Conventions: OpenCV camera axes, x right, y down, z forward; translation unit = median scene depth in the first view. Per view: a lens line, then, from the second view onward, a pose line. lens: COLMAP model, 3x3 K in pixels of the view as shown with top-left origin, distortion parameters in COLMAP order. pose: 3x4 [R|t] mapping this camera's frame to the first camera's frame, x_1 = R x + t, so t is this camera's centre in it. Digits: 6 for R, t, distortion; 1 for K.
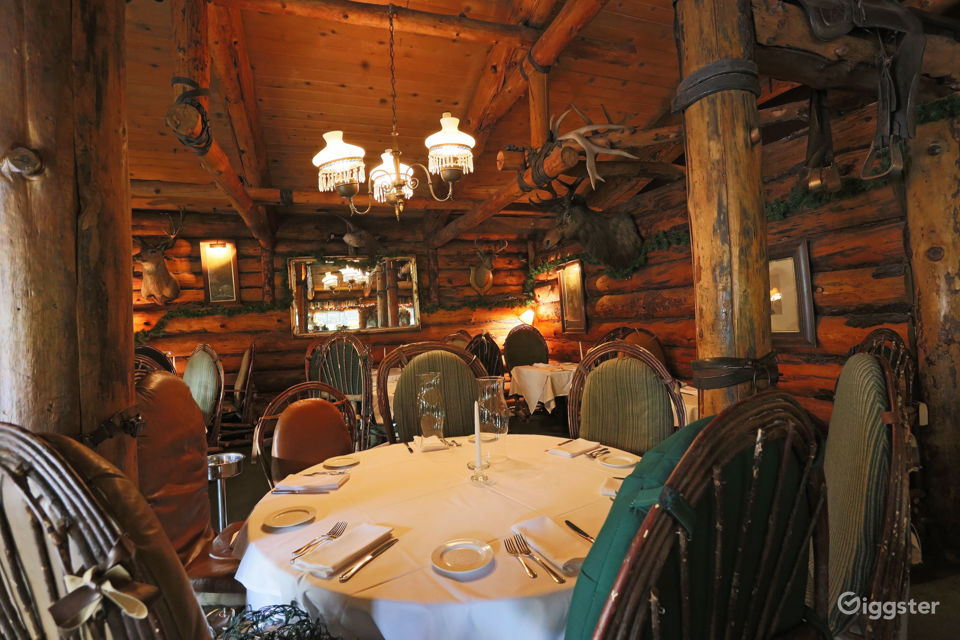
lens RADIAL K [[488.9, 0, 480.0], [0, 488.9, 320.0], [0, 0, 1]] dist [-0.053659, 0.034631]
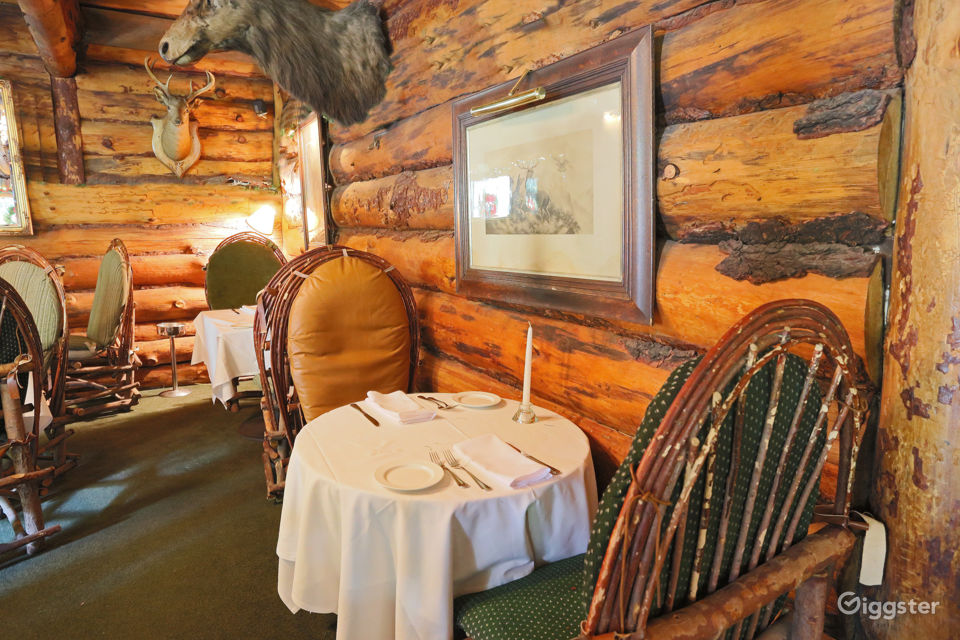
lens RADIAL K [[622.4, 0, 480.0], [0, 622.4, 320.0], [0, 0, 1]] dist [-0.048935, 0.066439]
pose [[0.986101, 0.019238, 0.165032, 0.486861], [-0.043693, 0.988340, 0.145862, -0.013108], [-0.160301, -0.151045, 0.975443, 0.543268]]
